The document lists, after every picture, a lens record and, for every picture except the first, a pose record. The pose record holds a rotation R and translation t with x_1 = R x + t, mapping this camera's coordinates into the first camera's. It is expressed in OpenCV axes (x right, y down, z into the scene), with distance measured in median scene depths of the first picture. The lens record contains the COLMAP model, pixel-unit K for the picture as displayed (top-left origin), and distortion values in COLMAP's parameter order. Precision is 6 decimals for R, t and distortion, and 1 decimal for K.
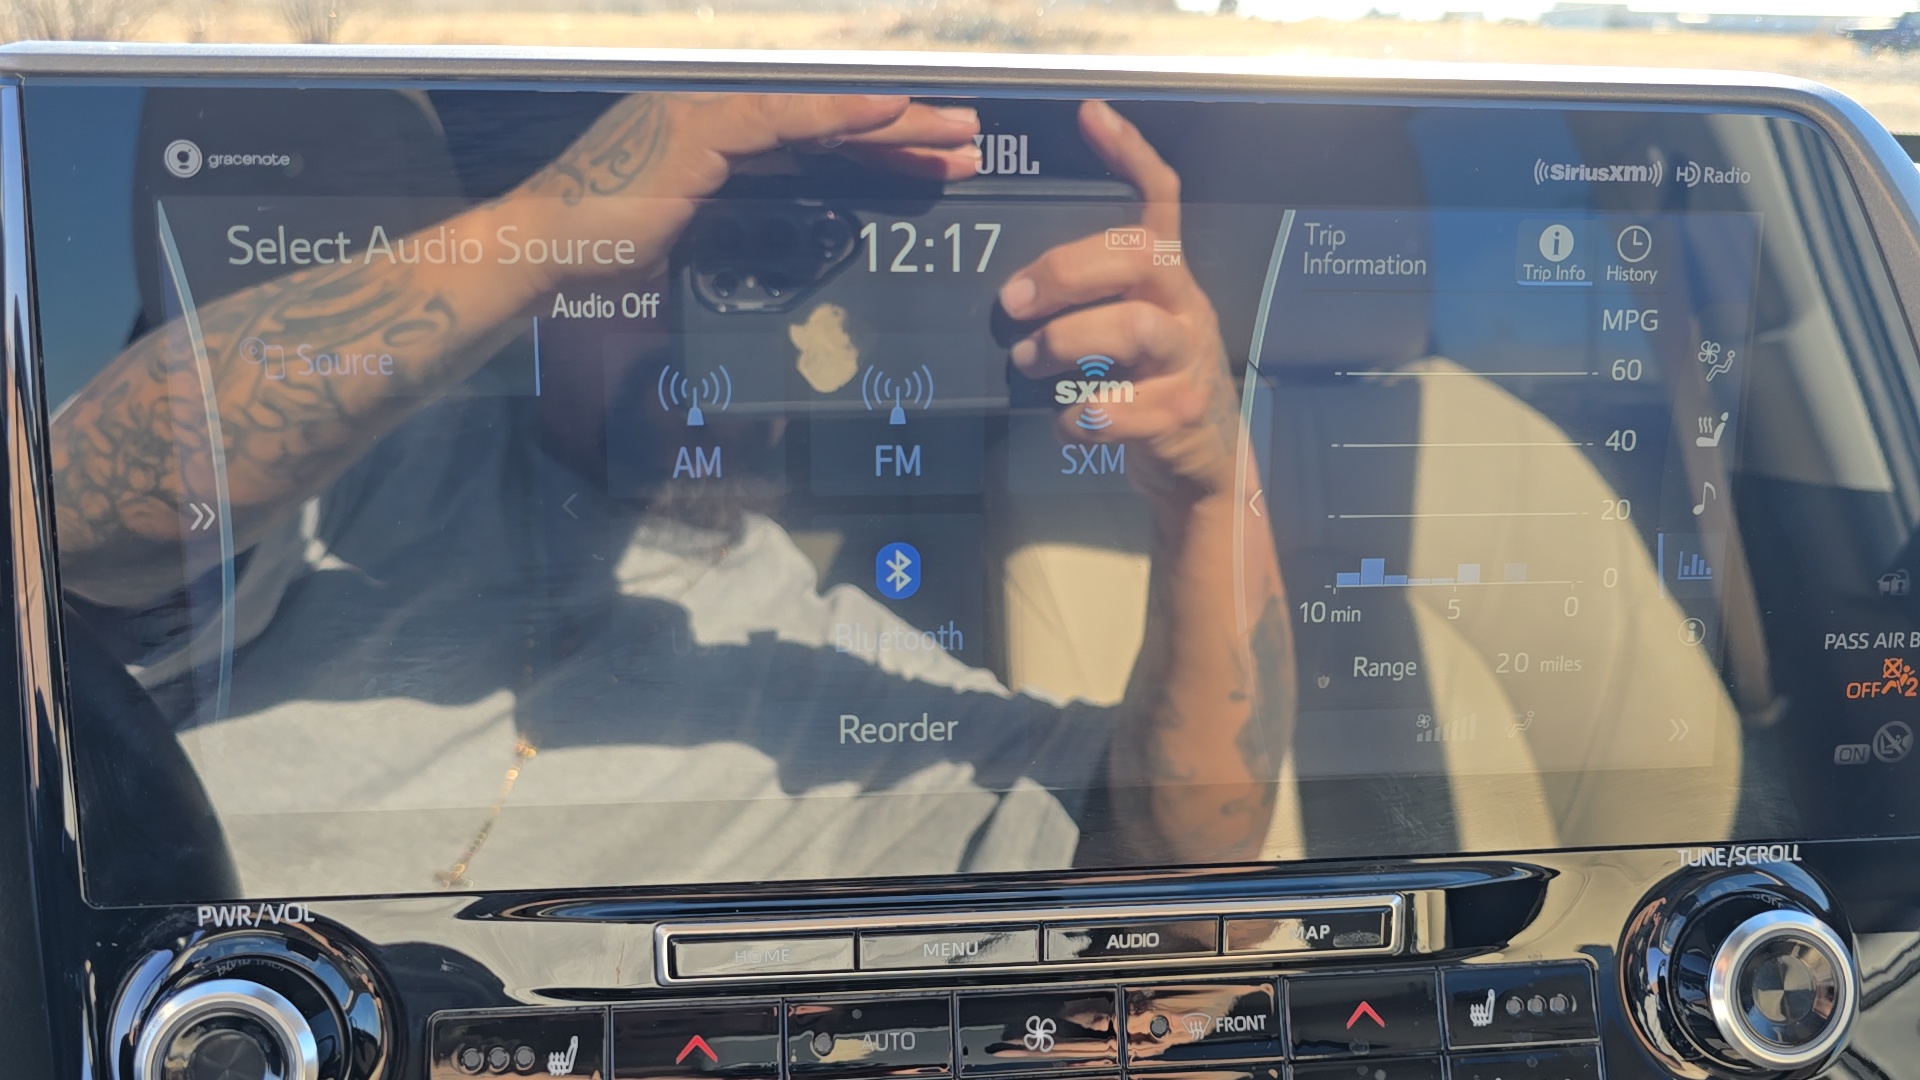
lens RADIAL K [[1623.1, 0, 976.1], [0, 1623.1, 539.2], [0, 0, 1]] dist [-0.013122, 0.017711]
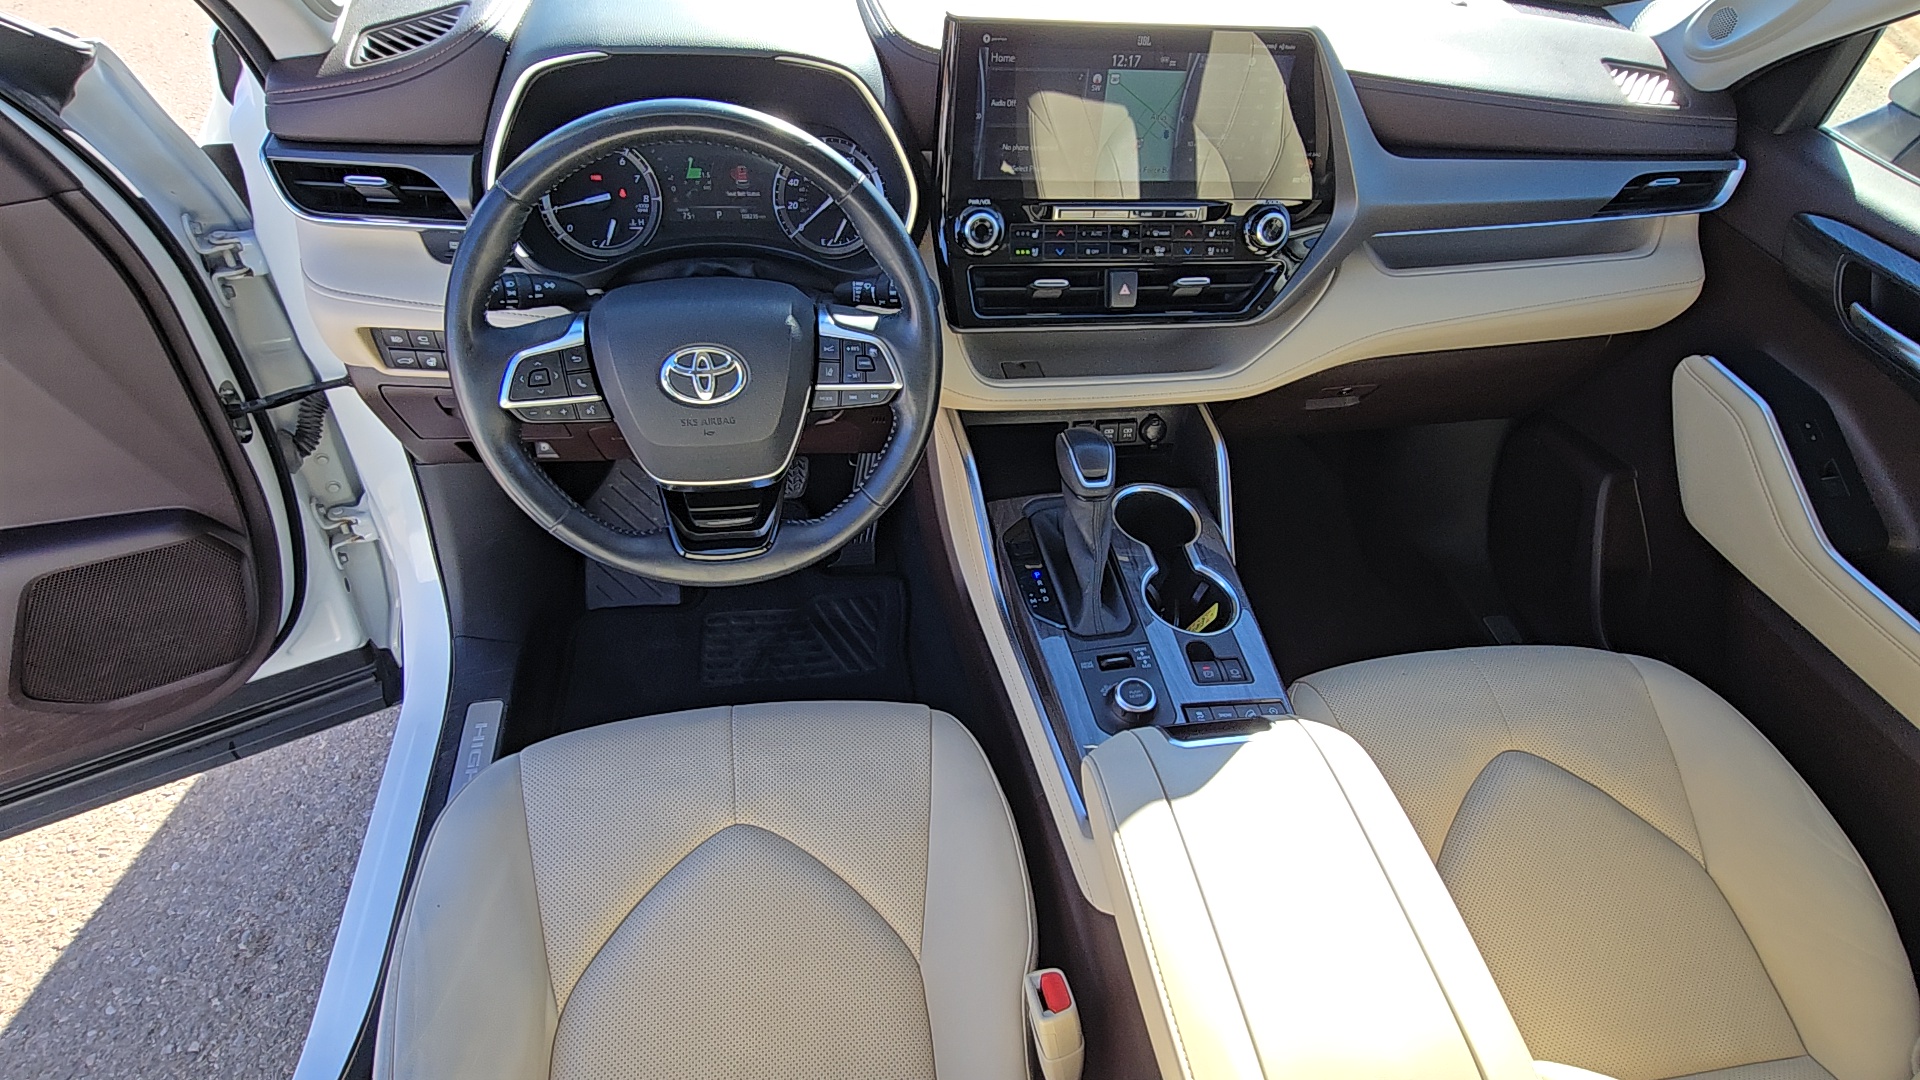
lens RADIAL K [[989.4, 0, 965.3], [0, 989.4, 545.5], [0, 0, 1]] dist [0.001248, 0.001229]
pose [[0.995842, -0.000938, 0.091089, -0.726147], [-0.039809, 0.894929, 0.444430, -0.167012], [-0.081935, -0.446209, 0.891170, -2.084172]]
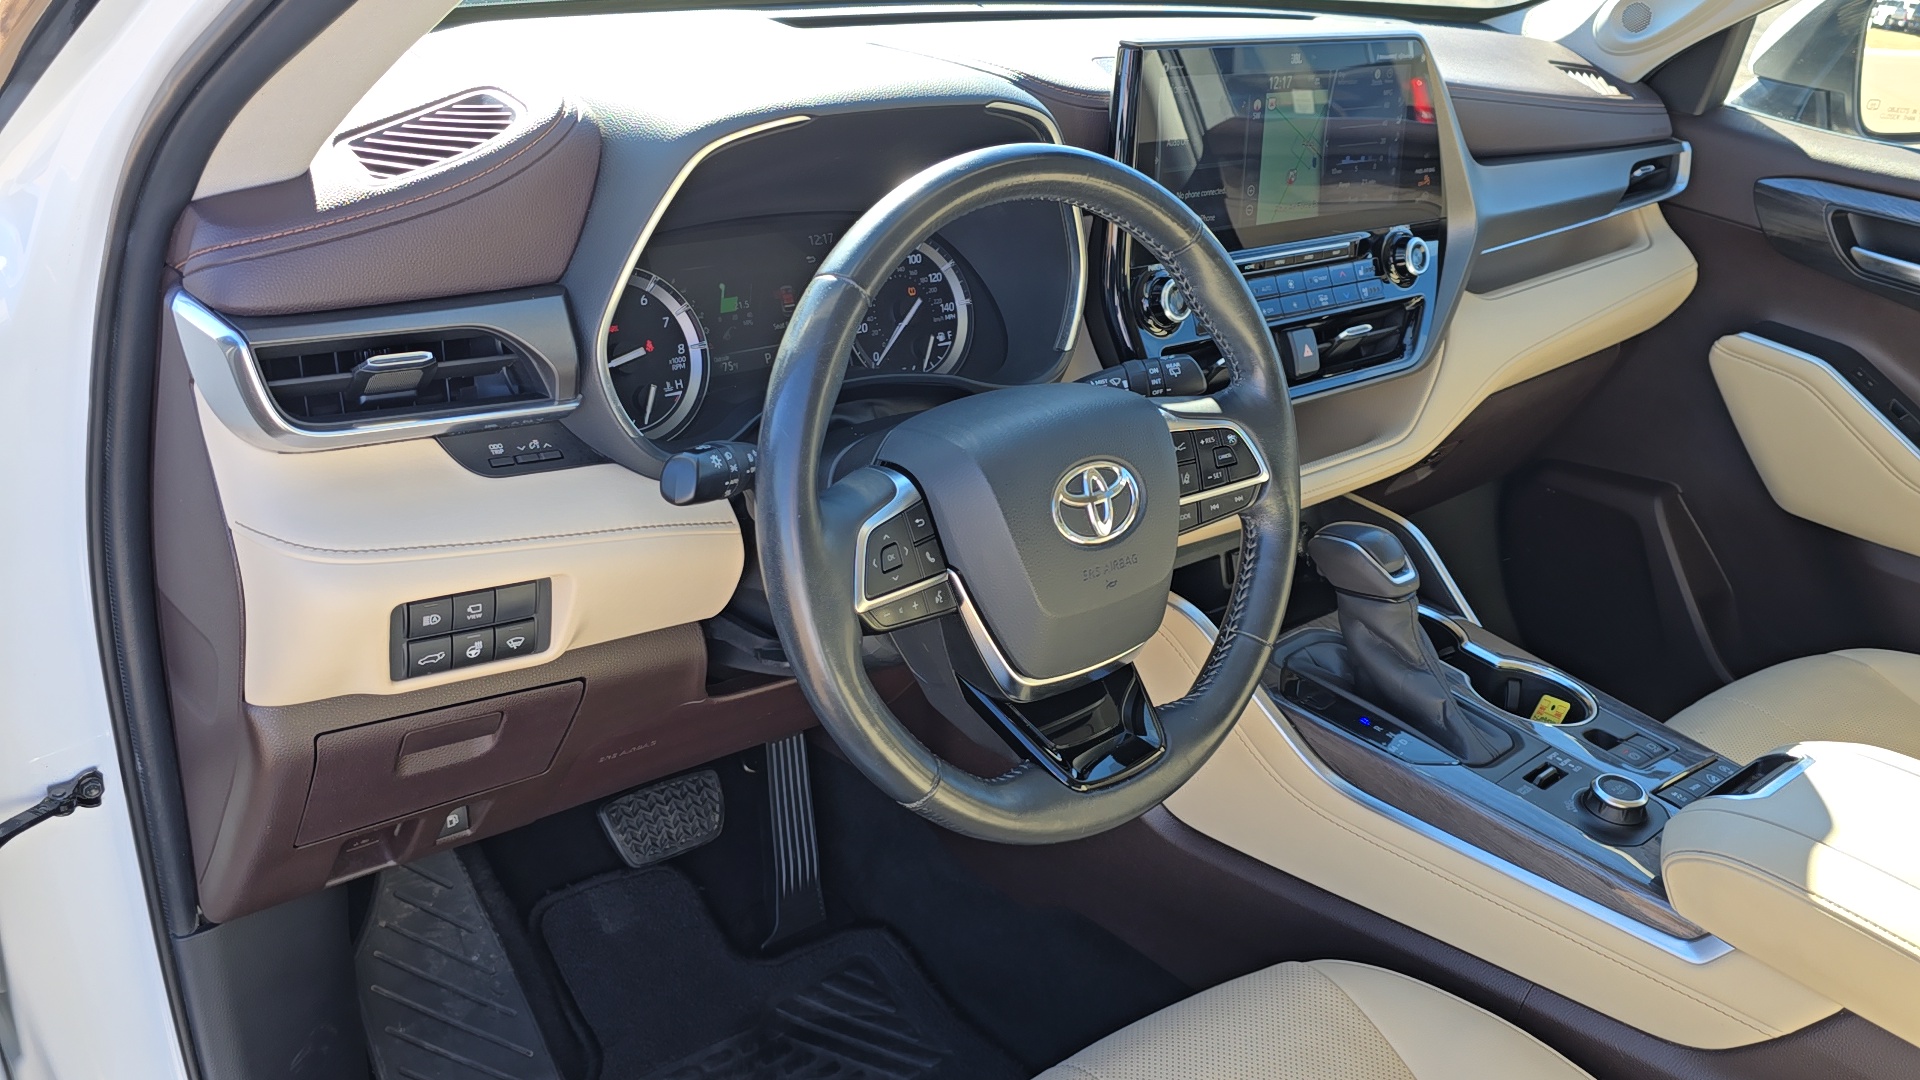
lens RADIAL K [[1623.1, 0, 994.4], [0, 1623.1, 530.6], [0, 0, 1]] dist [-0.013122, 0.017711]
pose [[0.812642, -0.186949, 0.551963, -2.840687], [0.089537, 0.975955, 0.198732, 0.040783], [-0.575844, -0.112077, 0.809841, -1.849676]]
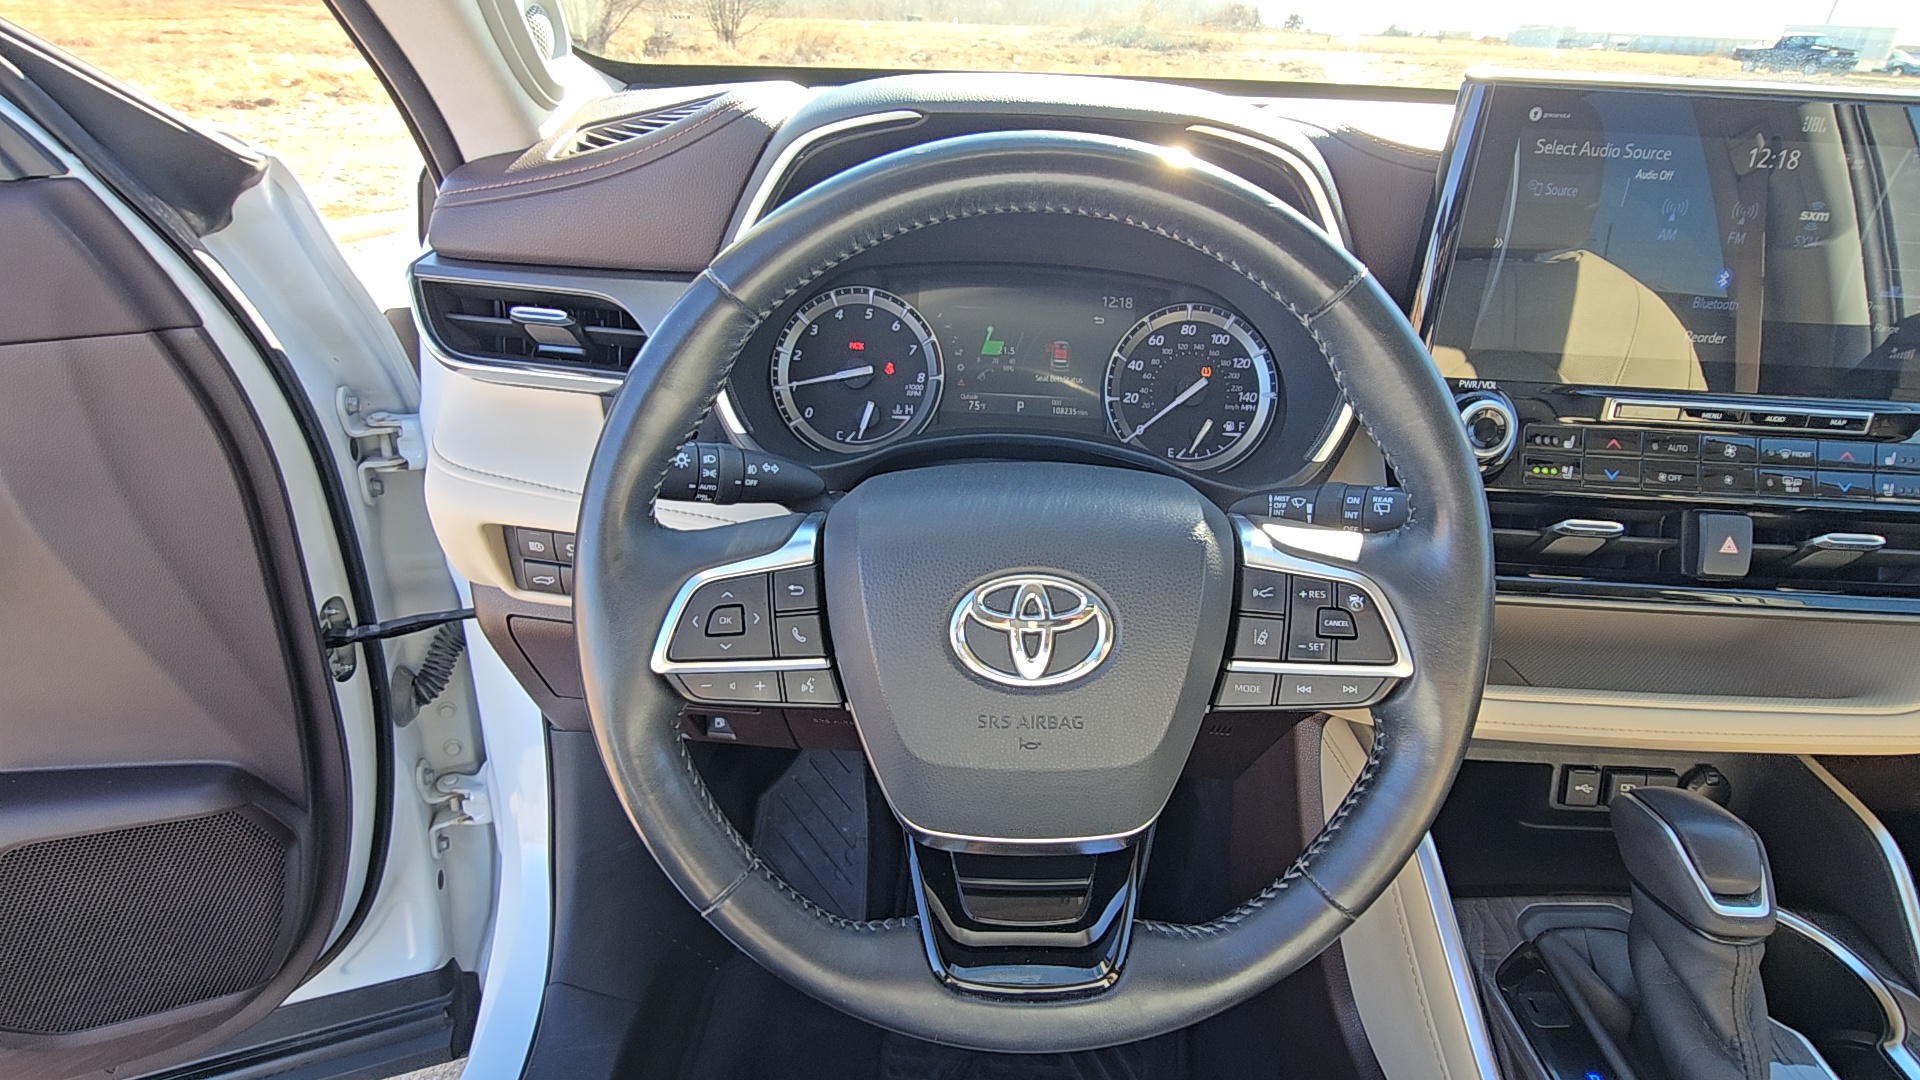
lens RADIAL K [[989.4, 0, 965.5], [0, 989.4, 537.4], [0, 0, 1]] dist [0.001248, 0.001229]
pose [[0.992165, 0.084850, -0.091706, -1.123743], [-0.067984, 0.982483, 0.173511, 0.243792], [0.104822, -0.165917, 0.980553, -0.876067]]
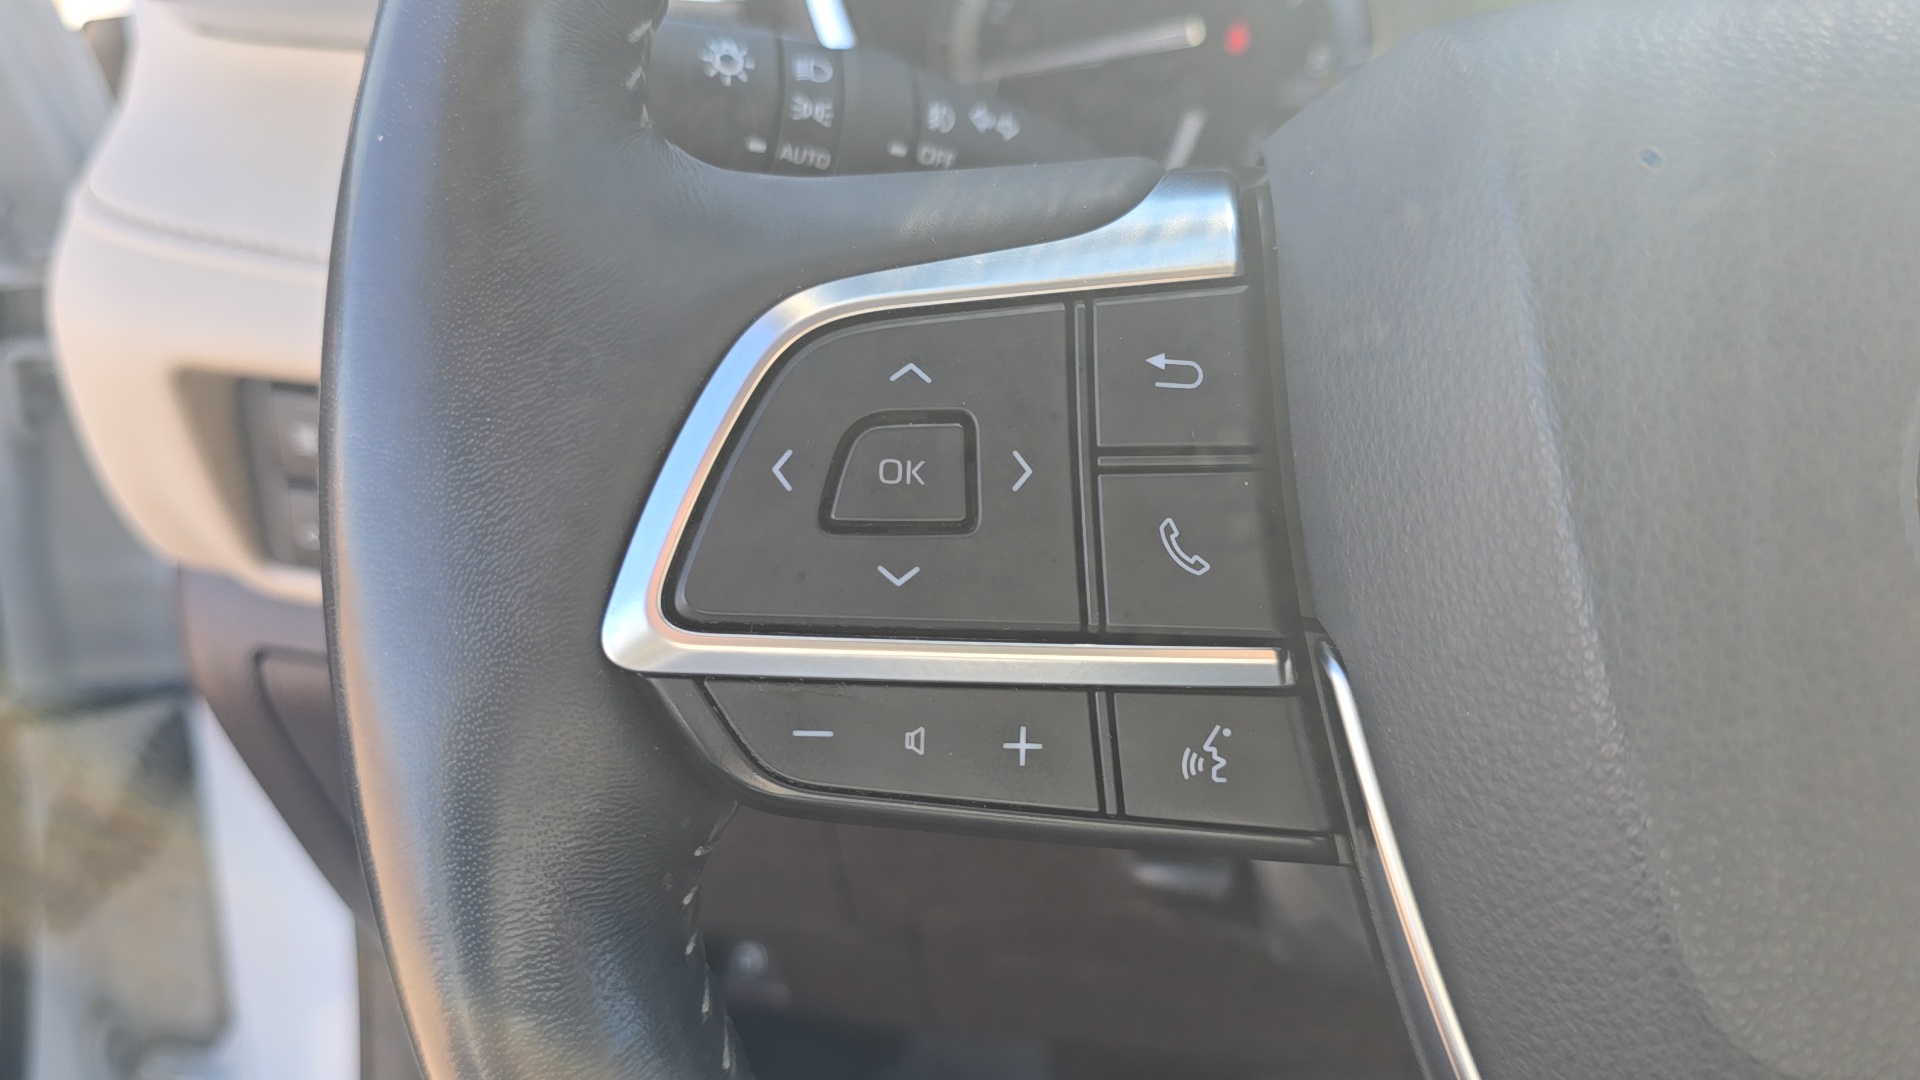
lens RADIAL K [[1623.1, 0, 978.4], [0, 1623.1, 550.8], [0, 0, 1]] dist [-0.013122, 0.017711]
pose [[0.977995, 0.100715, -0.182709, -1.426695], [-0.085063, 0.992157, 0.091591, 0.579039], [0.190500, -0.074033, 0.978892, -0.158322]]
